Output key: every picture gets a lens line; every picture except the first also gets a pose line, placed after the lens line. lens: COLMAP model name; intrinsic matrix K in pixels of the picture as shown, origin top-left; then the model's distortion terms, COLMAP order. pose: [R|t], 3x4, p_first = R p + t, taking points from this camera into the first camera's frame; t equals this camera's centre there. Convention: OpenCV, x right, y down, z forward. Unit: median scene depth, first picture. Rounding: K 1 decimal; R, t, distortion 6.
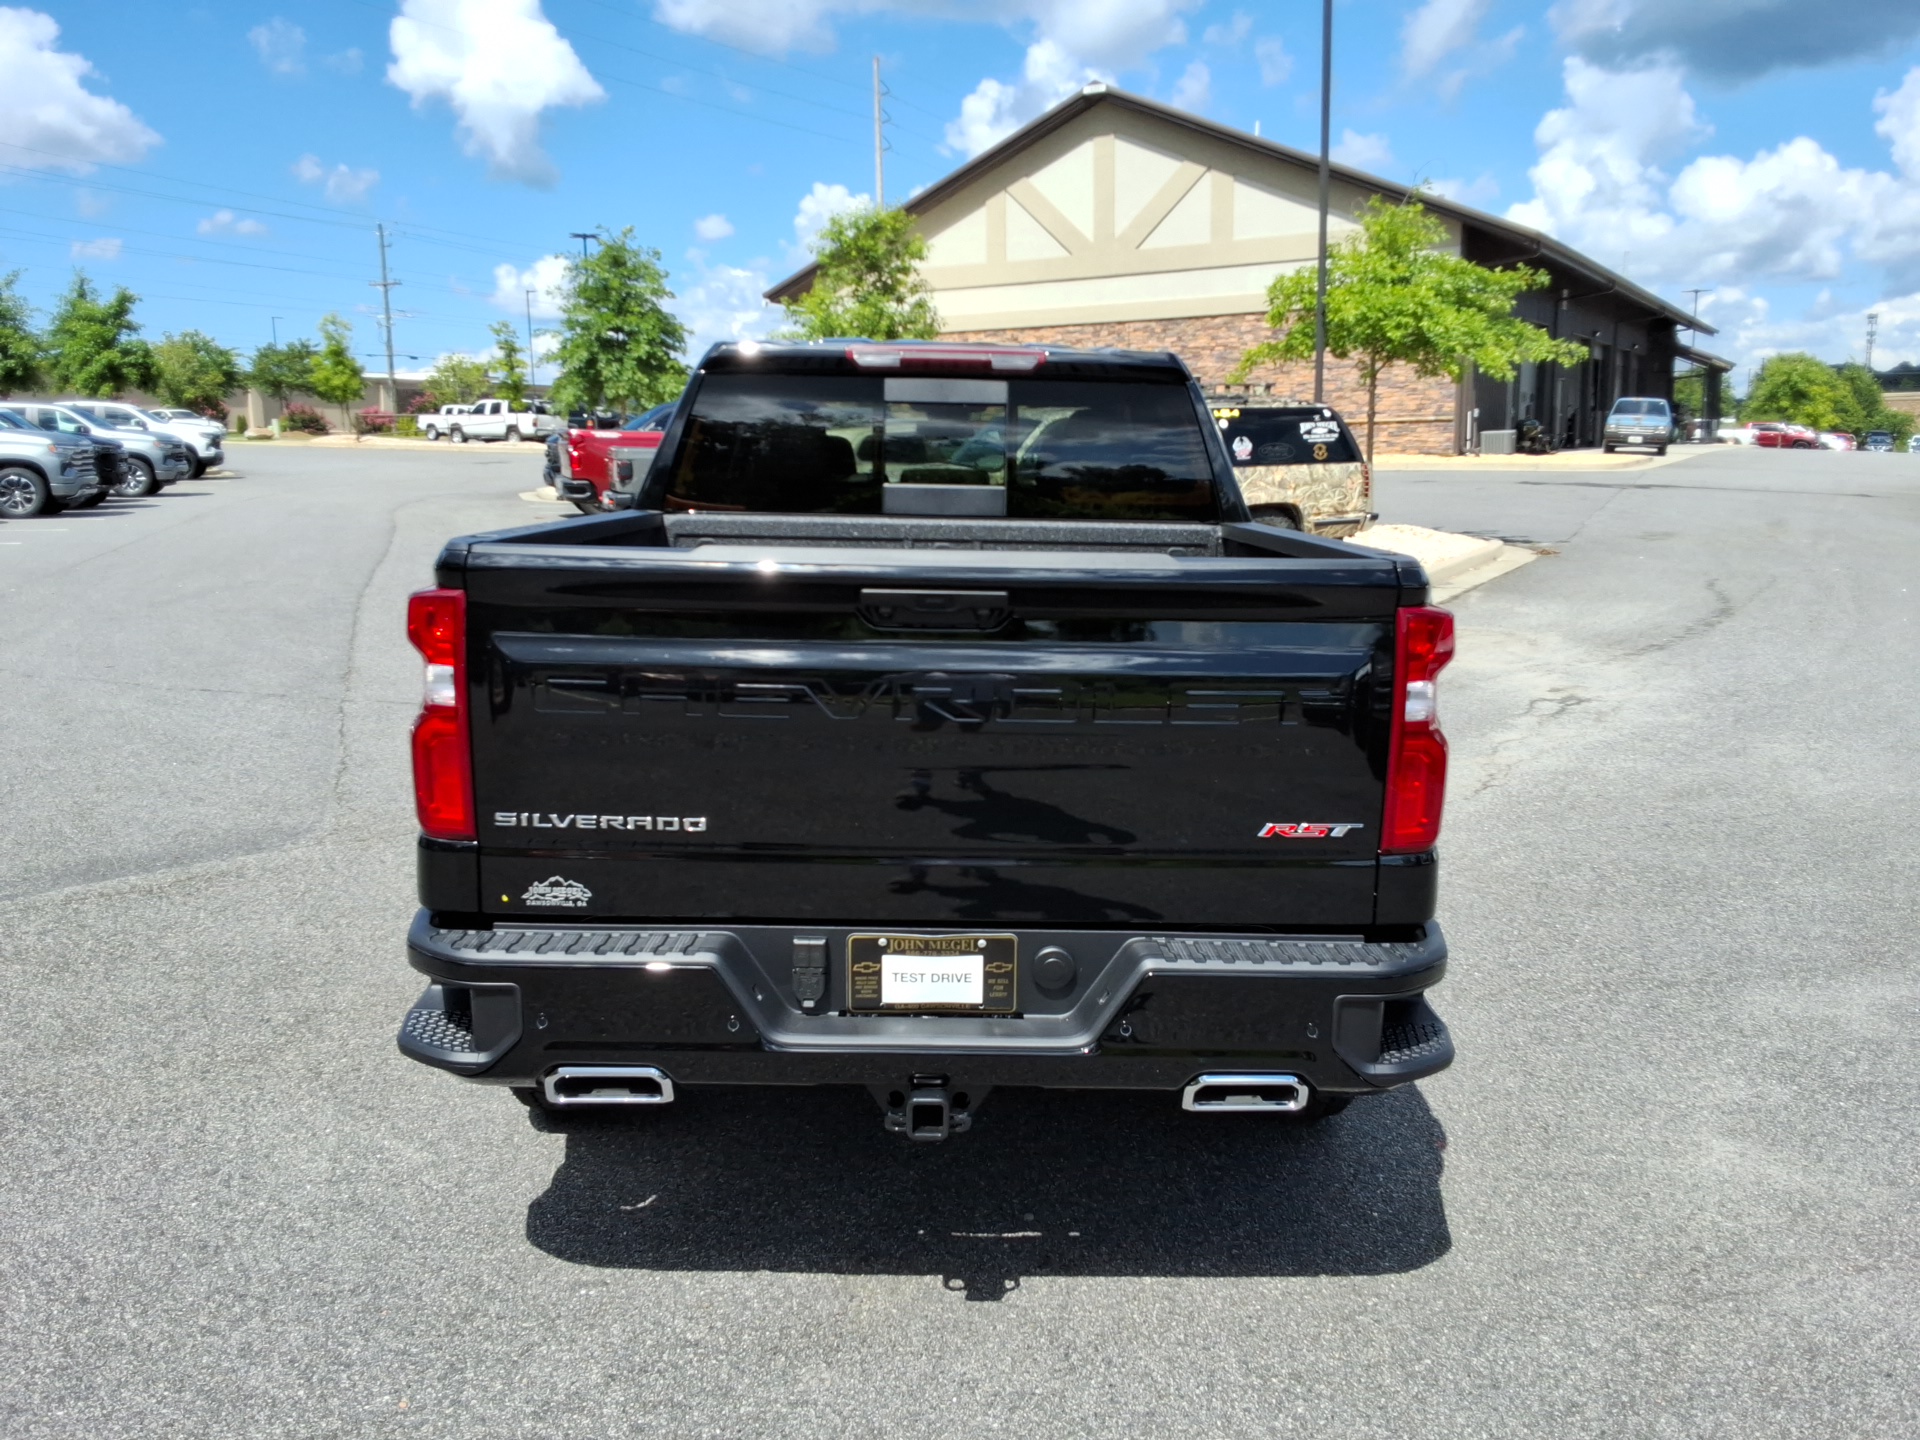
lens RADIAL K [[1535.9, 0, 975.3], [0, 1535.9, 715.1], [0, 0, 1]] dist [0.137223, -0.184771]
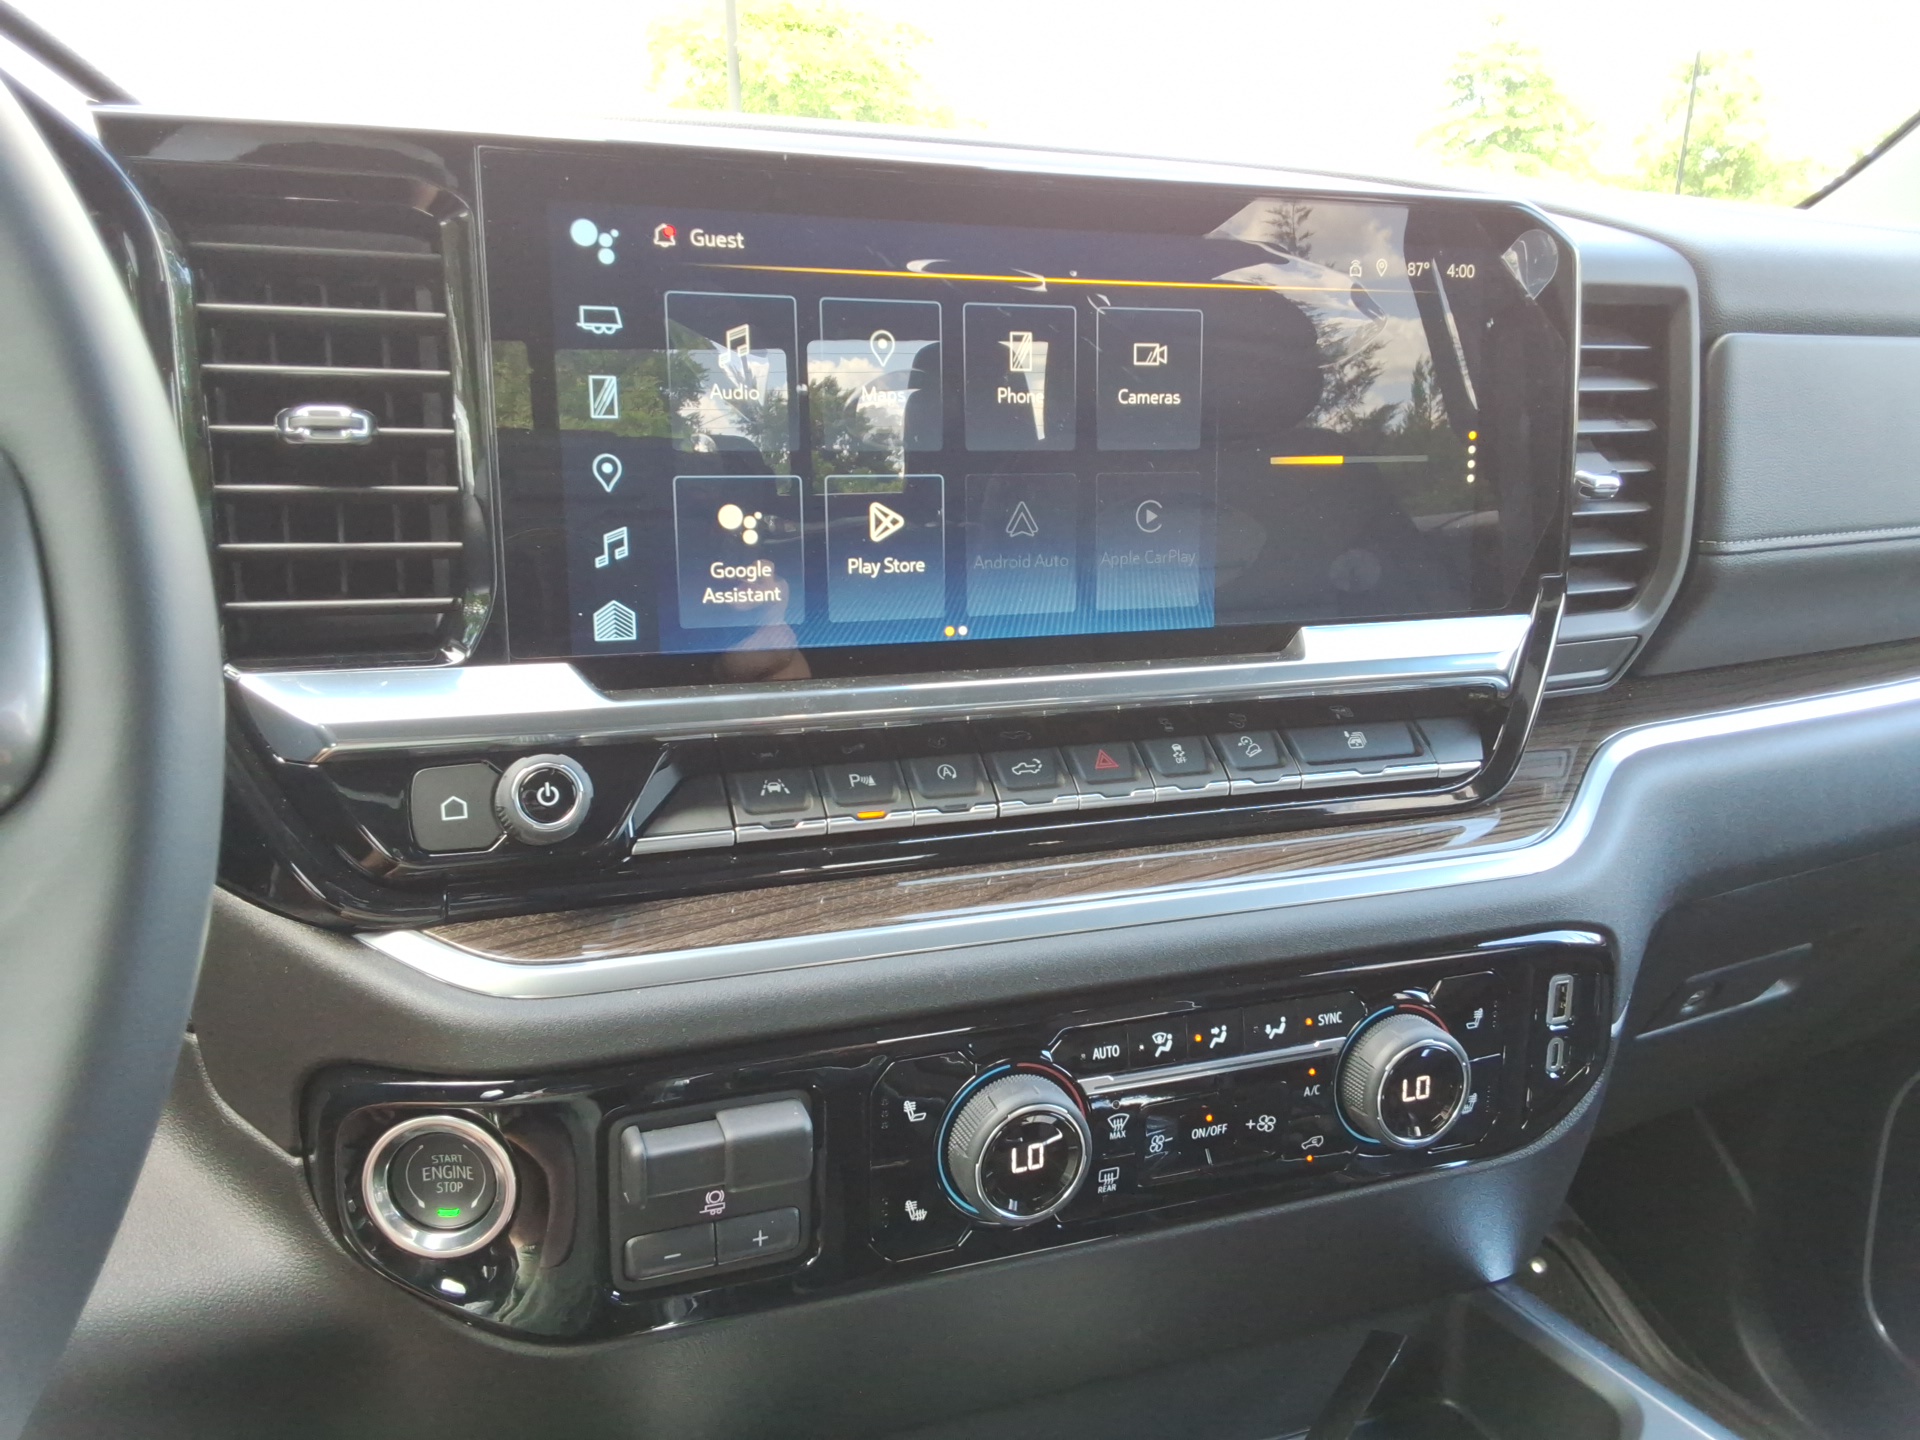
lens RADIAL K [[1546.9, 0, 979.2], [0, 1546.9, 705.3], [0, 0, 1]] dist [0.125702, -0.182502]
pose [[0.882477, -0.109927, 0.457330, -0.029749], [0.073211, 0.992558, 0.097309, -0.057830], [-0.464623, -0.052391, 0.883957, 0.441323]]
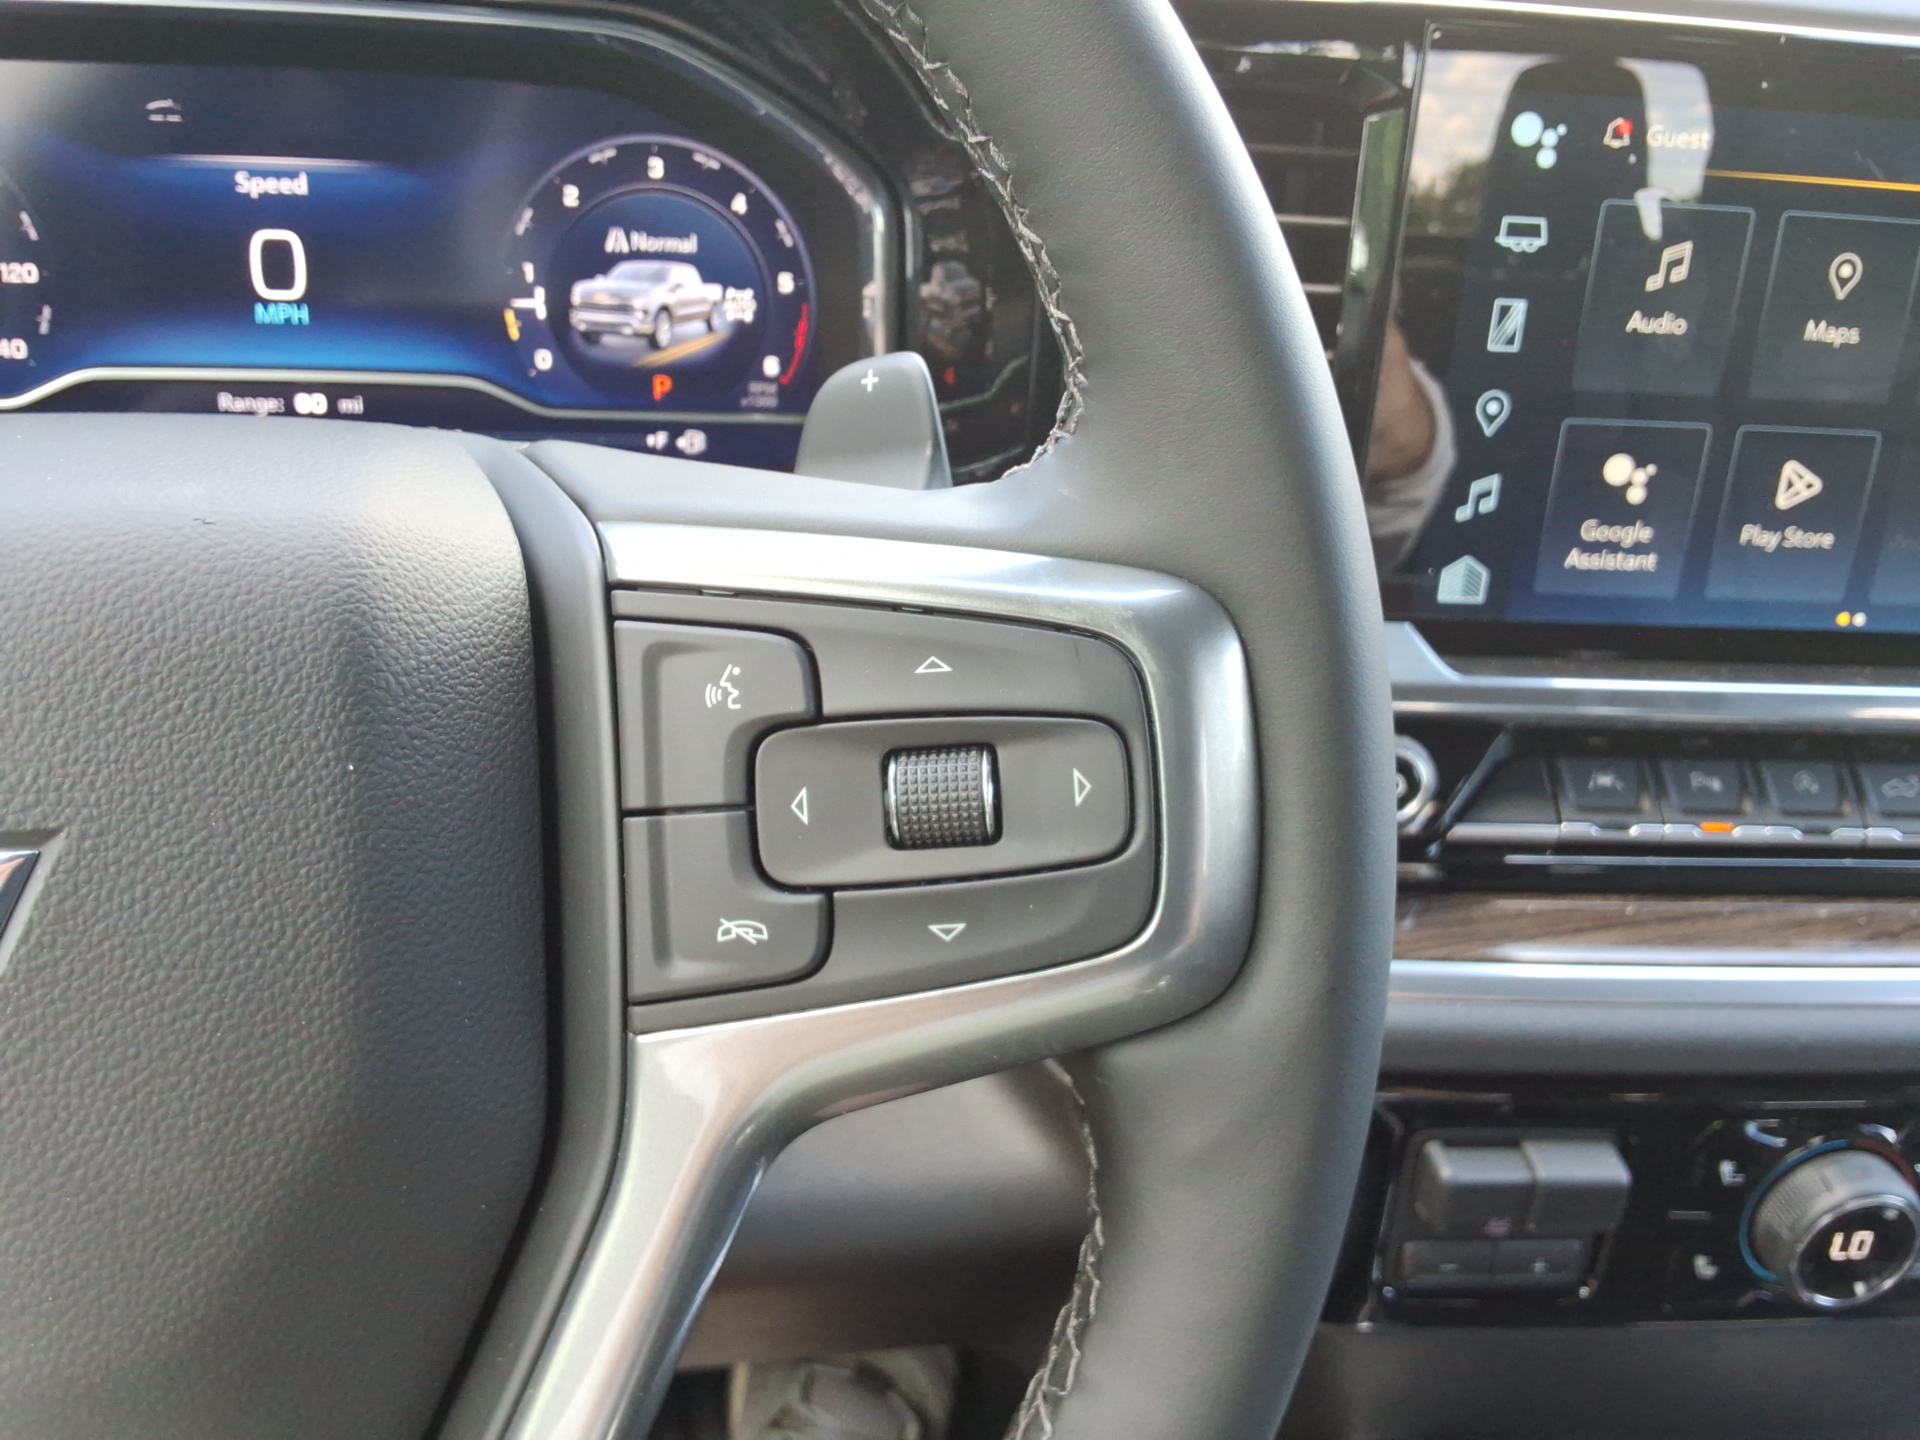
lens RADIAL K [[1571.1, 0, 972.4], [0, 1571.1, 695.3], [0, 0, 1]] dist [0.123877, -0.227059]
pose [[0.980532, -0.045066, 0.191118, -0.036078], [-0.007152, 0.964465, 0.264115, -0.062654], [-0.196229, -0.260340, 0.945366, 0.447352]]
